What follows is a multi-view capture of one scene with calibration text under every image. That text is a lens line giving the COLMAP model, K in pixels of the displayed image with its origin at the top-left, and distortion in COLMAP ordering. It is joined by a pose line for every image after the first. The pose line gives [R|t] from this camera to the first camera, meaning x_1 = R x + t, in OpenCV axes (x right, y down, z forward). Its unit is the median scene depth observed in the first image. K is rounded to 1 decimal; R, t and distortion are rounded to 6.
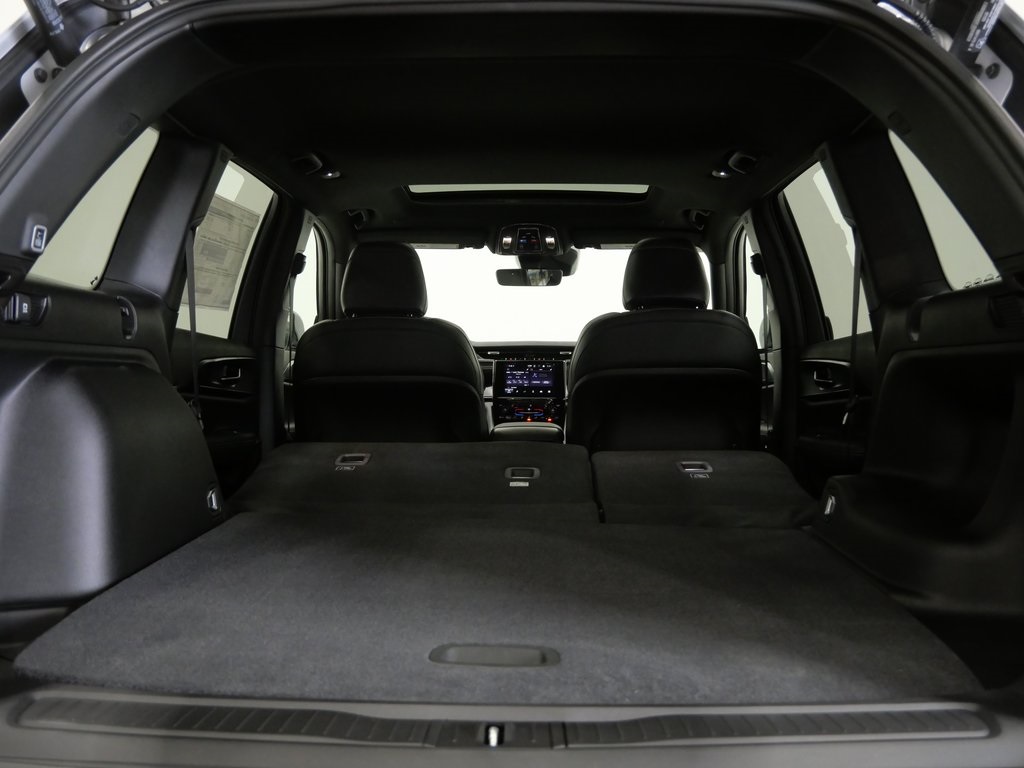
lens RADIAL K [[1151.3, 0, 513.3], [0, 1151.3, 379.8], [0, 0, 1]] dist [0.051571, 0.000000]
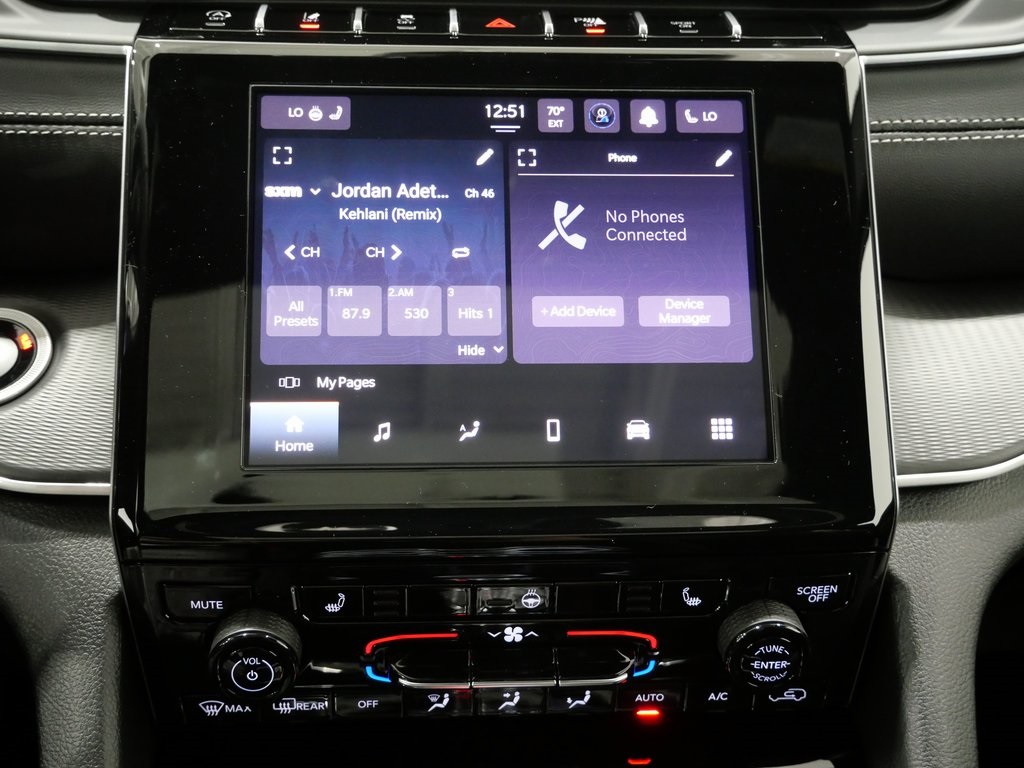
lens RADIAL K [[1151.3, 0, 509.1], [0, 1151.3, 385.5], [0, 0, 1]] dist [0.051571, 0.000000]
pose [[0.994771, -0.025078, 0.099004, 0.002576], [-0.017967, 0.911294, 0.411365, -0.018495], [-0.100539, -0.410993, 0.906078, 0.532472]]
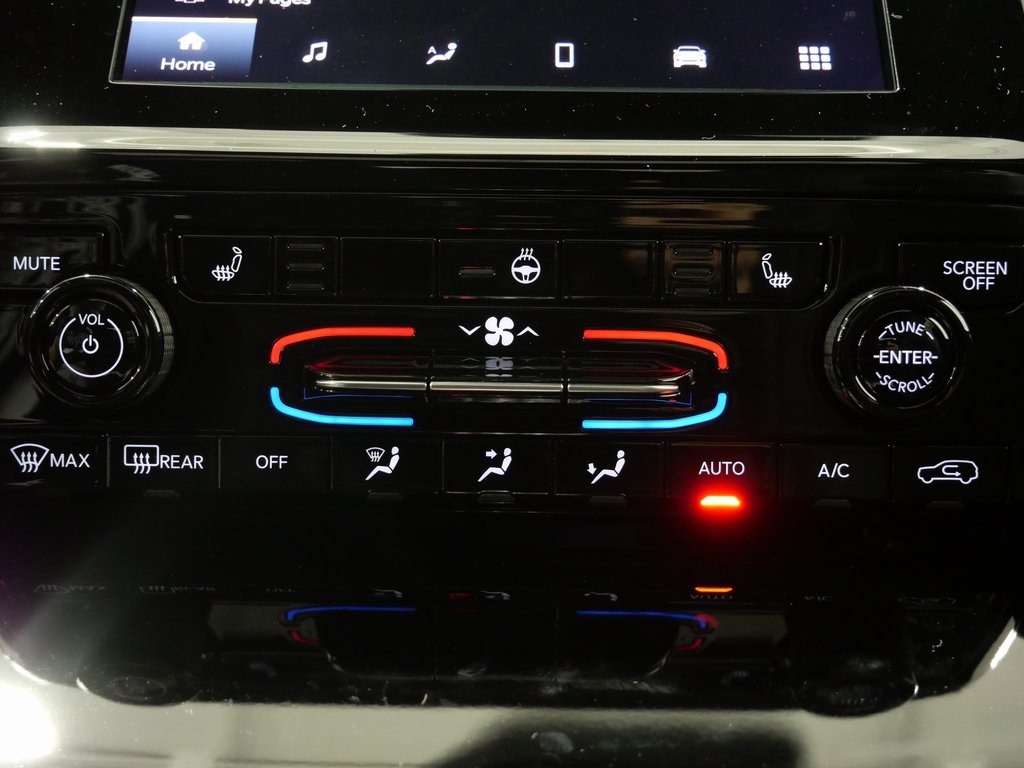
lens RADIAL K [[1672.0, 0, 516.6], [0, 1672.0, 383.4], [0, 0, 1]] dist [0.018825, 0.000000]
pose [[0.999558, 0.005930, 0.029115, 0.006960], [-0.007289, 0.998879, 0.046780, 0.013998], [-0.028804, -0.046971, 0.998481, 0.526265]]
